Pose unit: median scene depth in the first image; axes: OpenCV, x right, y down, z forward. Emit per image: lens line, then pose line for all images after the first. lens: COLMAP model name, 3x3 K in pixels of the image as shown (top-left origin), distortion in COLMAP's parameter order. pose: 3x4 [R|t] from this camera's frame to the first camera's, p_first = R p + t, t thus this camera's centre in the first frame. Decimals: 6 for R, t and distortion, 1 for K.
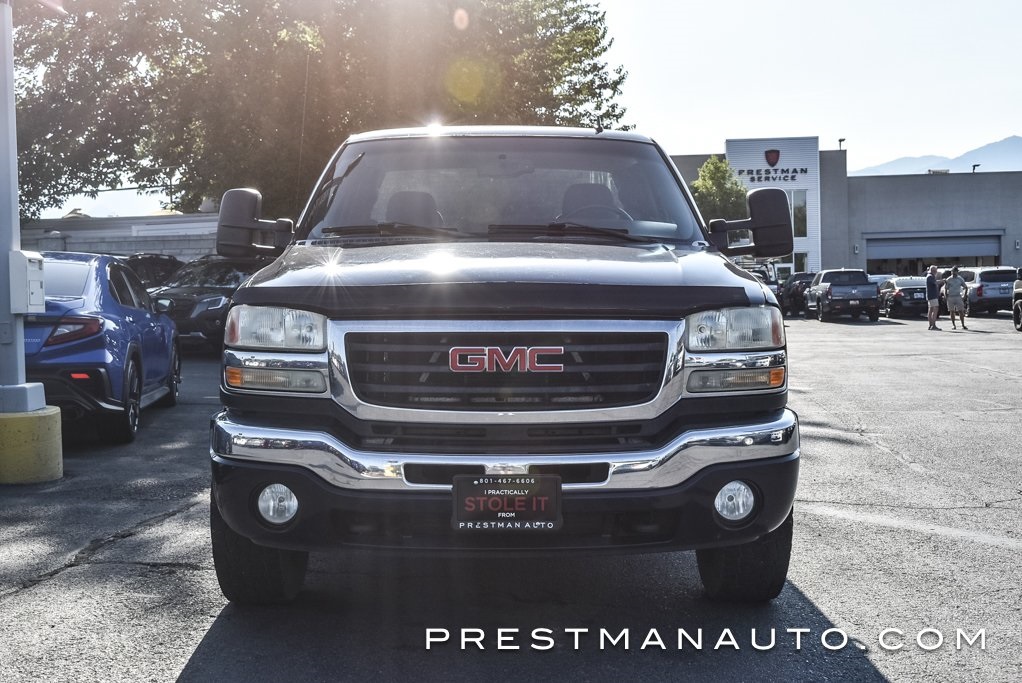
lens RADIAL K [[1280.4, 0, 511.0], [0, 1280.4, 341.5], [0, 0, 1]] dist [0.010442, 0.018418]
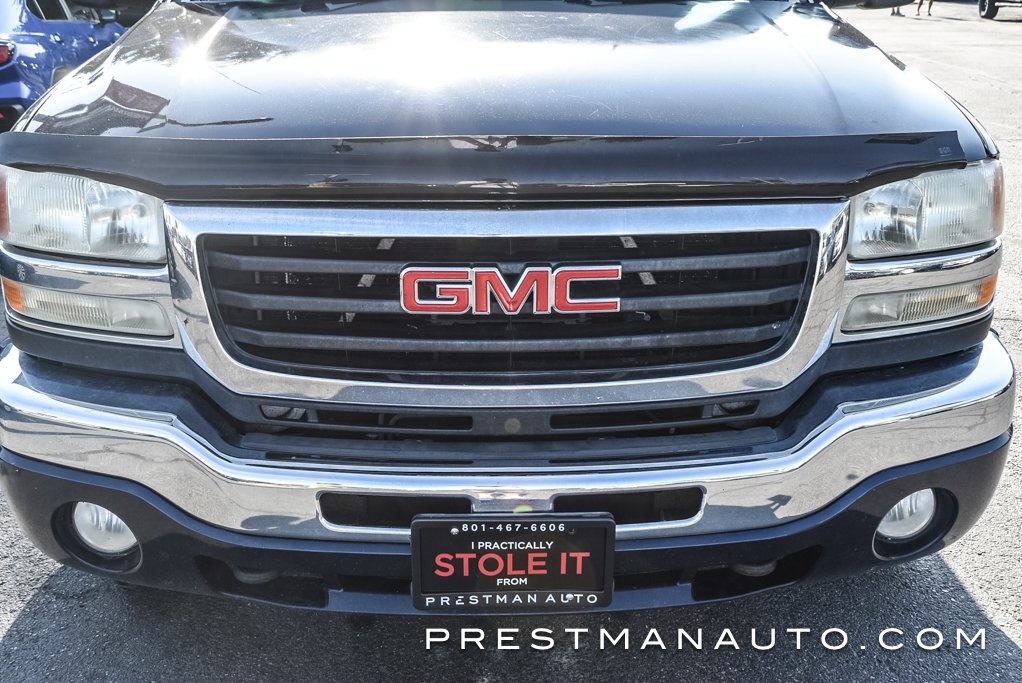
lens RADIAL K [[1083.7, 0, 511.0], [0, 1083.7, 341.5], [0, 0, 1]] dist [-0.010759, 0.005376]
pose [[0.999776, -0.004946, 0.020574, -0.012596], [-0.001373, 0.955079, 0.296349, -0.095459], [-0.021116, -0.296311, 0.954858, 0.579083]]
